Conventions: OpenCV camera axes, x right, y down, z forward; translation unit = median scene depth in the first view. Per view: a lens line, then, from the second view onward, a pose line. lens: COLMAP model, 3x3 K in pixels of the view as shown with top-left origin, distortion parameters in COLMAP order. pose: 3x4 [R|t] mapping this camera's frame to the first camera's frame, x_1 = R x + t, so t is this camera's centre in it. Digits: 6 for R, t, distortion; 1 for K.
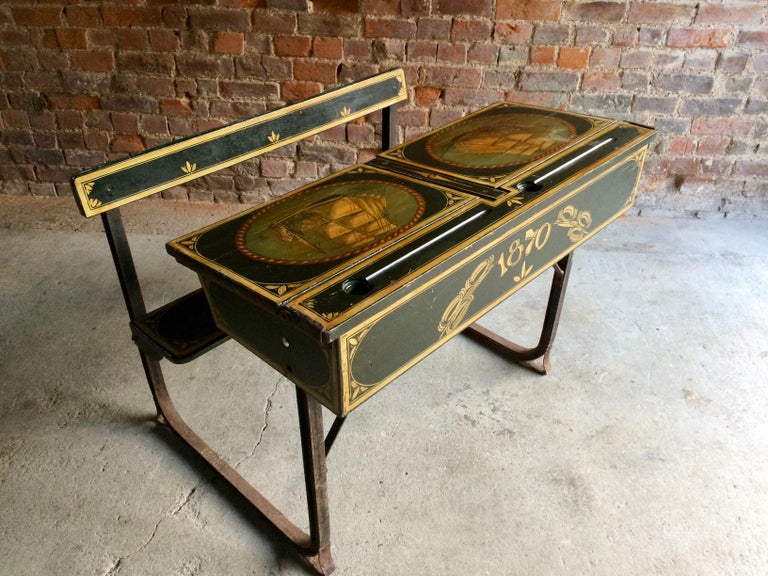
lens RADIAL K [[655.1, 0, 380.9], [0, 655.1, 285.9], [0, 0, 1]] dist [0.119741, -0.187189]
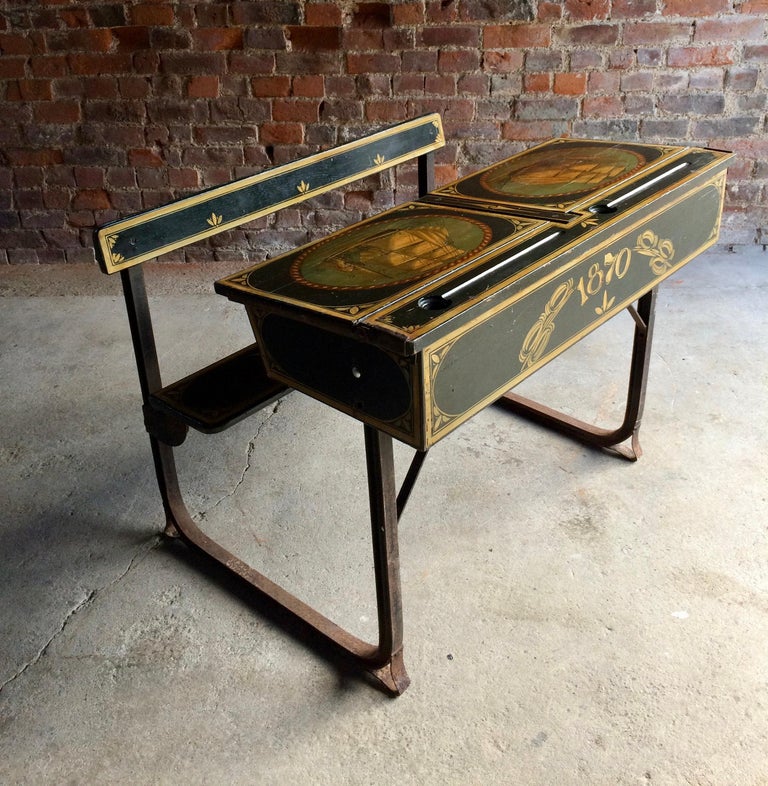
lens RADIAL K [[878.3, 0, 384.5], [0, 878.3, 265.0], [0, 0, 1]] dist [0.097698, -0.140737]
pose [[0.998938, -0.045407, -0.007752, 0.025512], [0.043118, 0.980932, -0.189507, 0.131096], [0.016210, 0.188972, 0.981849, -0.177067]]
